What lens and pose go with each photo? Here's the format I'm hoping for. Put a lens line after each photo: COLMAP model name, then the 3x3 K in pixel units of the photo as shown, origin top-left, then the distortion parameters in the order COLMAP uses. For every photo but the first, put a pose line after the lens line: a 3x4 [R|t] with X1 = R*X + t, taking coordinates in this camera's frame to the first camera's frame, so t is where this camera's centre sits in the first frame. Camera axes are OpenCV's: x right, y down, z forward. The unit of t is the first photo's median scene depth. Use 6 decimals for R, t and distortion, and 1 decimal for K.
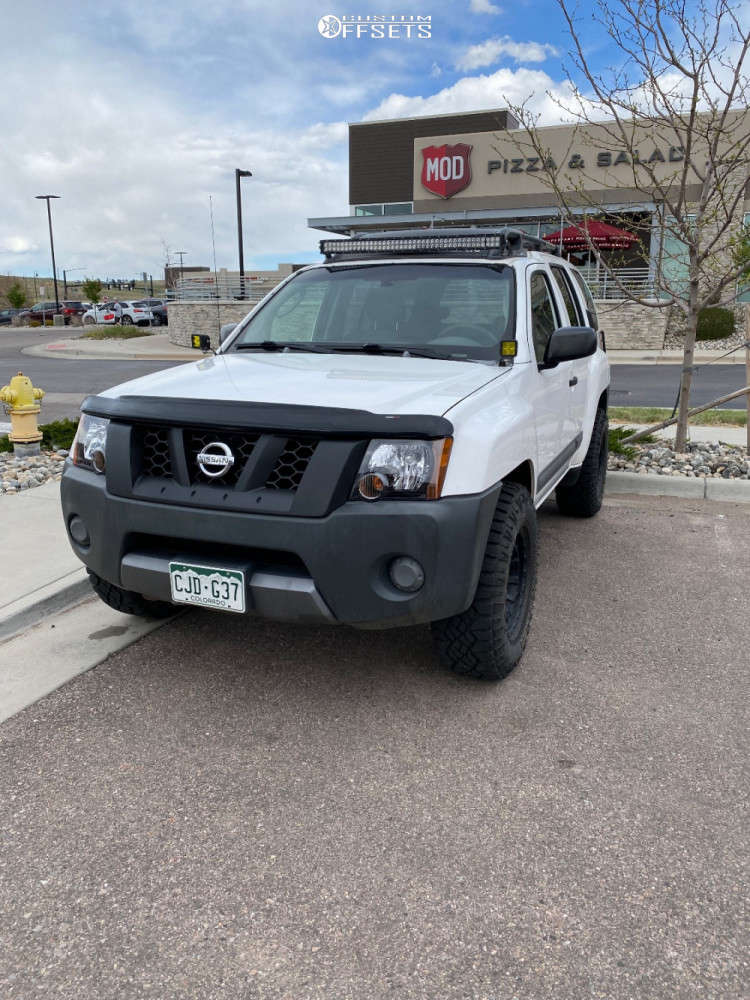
lens RADIAL K [[805.7, 0, 375.0], [0, 805.7, 500.0], [0, 0, 1]] dist [0.036219, -0.050632]
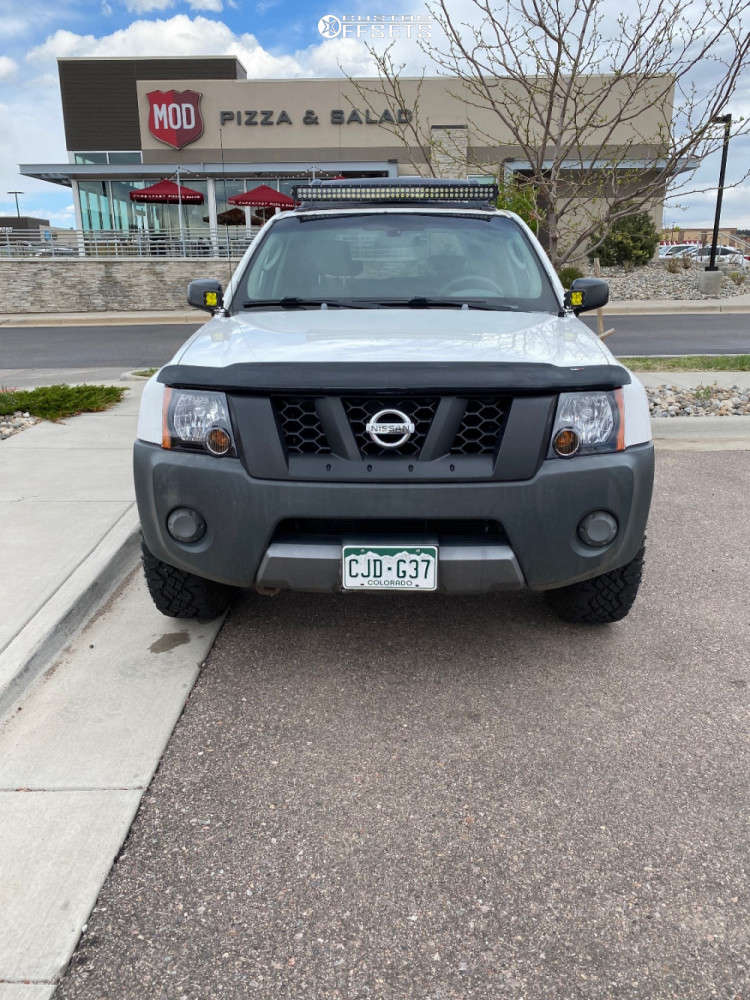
lens RADIAL K [[805.7, 0, 375.0], [0, 805.7, 500.0], [0, 0, 1]] dist [0.036219, -0.050632]
pose [[0.931094, -0.105783, 0.349104, -0.484814], [0.089253, 0.994005, 0.063151, -0.025347], [-0.353691, -0.027641, 0.934954, 0.143146]]
